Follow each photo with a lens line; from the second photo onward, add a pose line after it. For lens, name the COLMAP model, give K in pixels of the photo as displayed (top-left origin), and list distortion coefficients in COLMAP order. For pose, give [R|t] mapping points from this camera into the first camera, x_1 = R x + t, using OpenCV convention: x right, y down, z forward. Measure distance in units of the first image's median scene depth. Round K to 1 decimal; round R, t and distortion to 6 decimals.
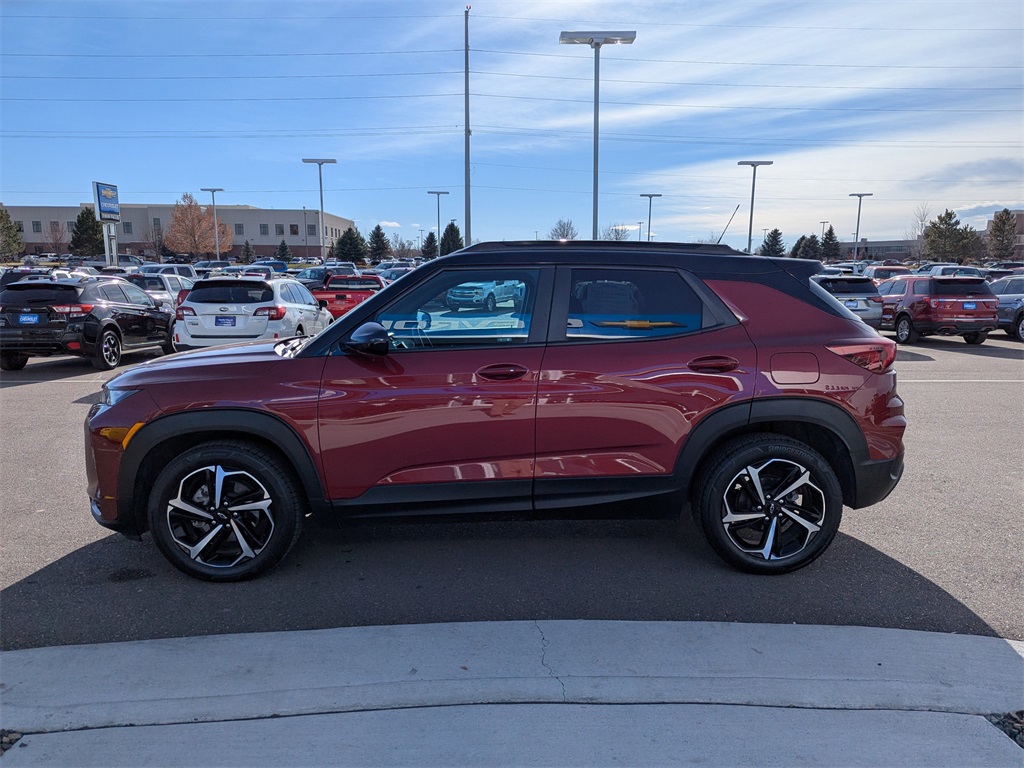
lens RADIAL K [[722.0, 0, 515.7], [0, 722.0, 388.0], [0, 0, 1]] dist [0.042629, -0.034695]
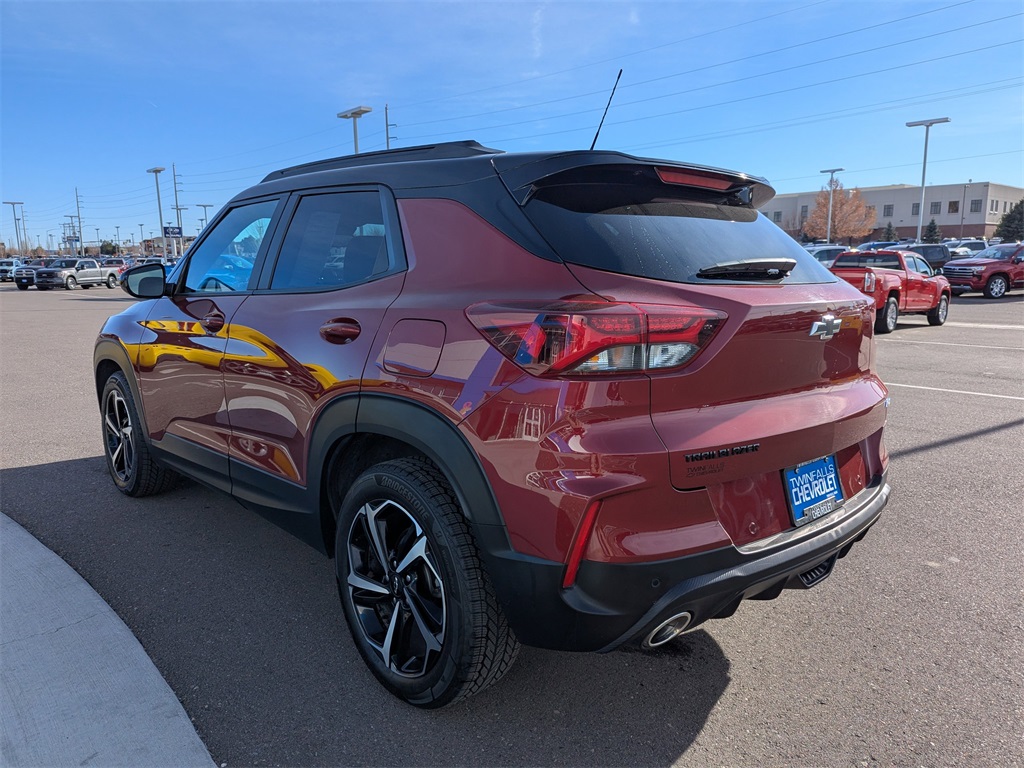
lens RADIAL K [[719.6, 0, 512.0], [0, 719.6, 384.0], [0, 0, 1]] dist [0.053072, -0.047207]
pose [[0.664900, 0.112343, -0.738436, 0.835763], [-0.102846, 0.992978, 0.058464, -0.039419], [0.739818, 0.037073, 0.671784, 0.673921]]
